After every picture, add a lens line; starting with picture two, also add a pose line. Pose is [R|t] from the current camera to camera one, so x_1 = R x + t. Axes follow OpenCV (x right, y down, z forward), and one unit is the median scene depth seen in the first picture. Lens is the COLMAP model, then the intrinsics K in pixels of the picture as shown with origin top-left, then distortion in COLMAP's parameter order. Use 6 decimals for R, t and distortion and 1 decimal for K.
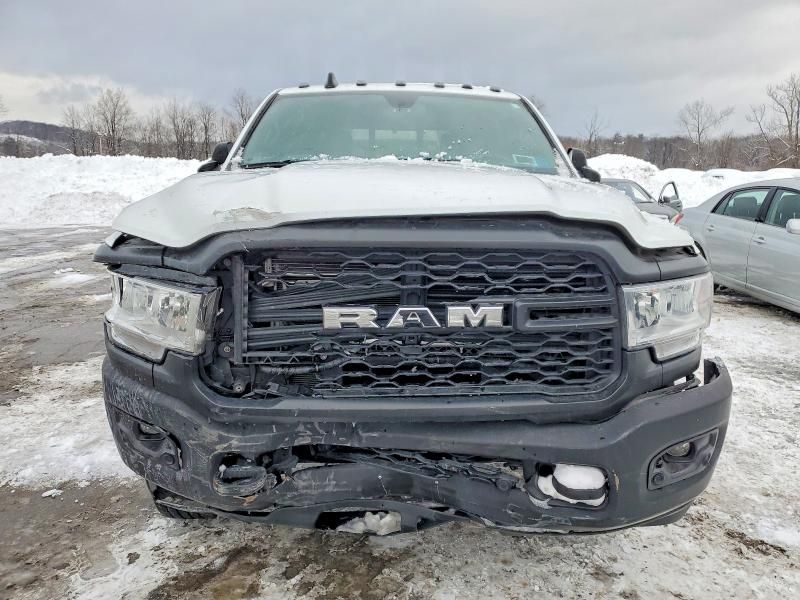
lens RADIAL K [[635.1, 0, 399.2], [0, 635.1, 287.3], [0, 0, 1]] dist [0.067141, -0.070111]
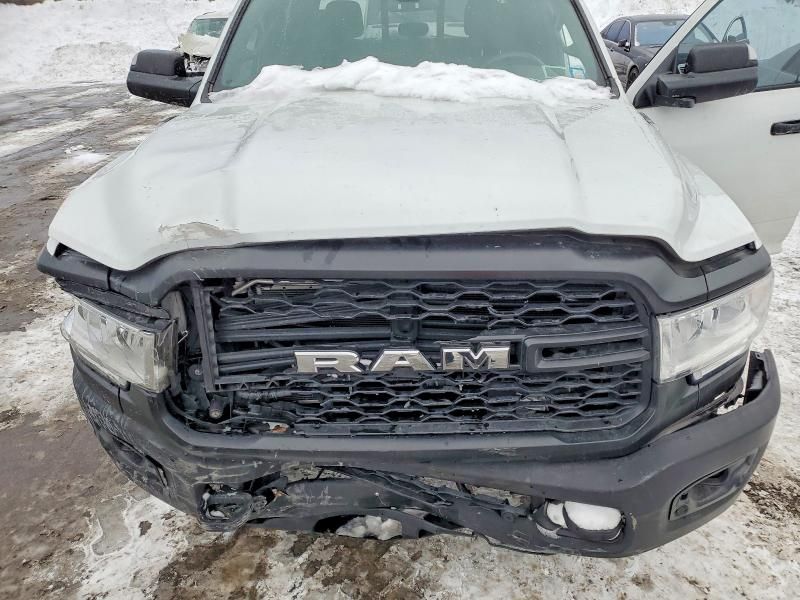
lens RADIAL K [[637.5, 0, 404.2], [0, 637.5, 299.9], [0, 0, 1]] dist [0.029828, -0.013378]
pose [[0.998469, -0.013296, -0.053694, 0.063962], [0.027397, 0.962127, 0.271222, -0.230559], [0.048054, -0.272278, 0.961018, 0.188311]]
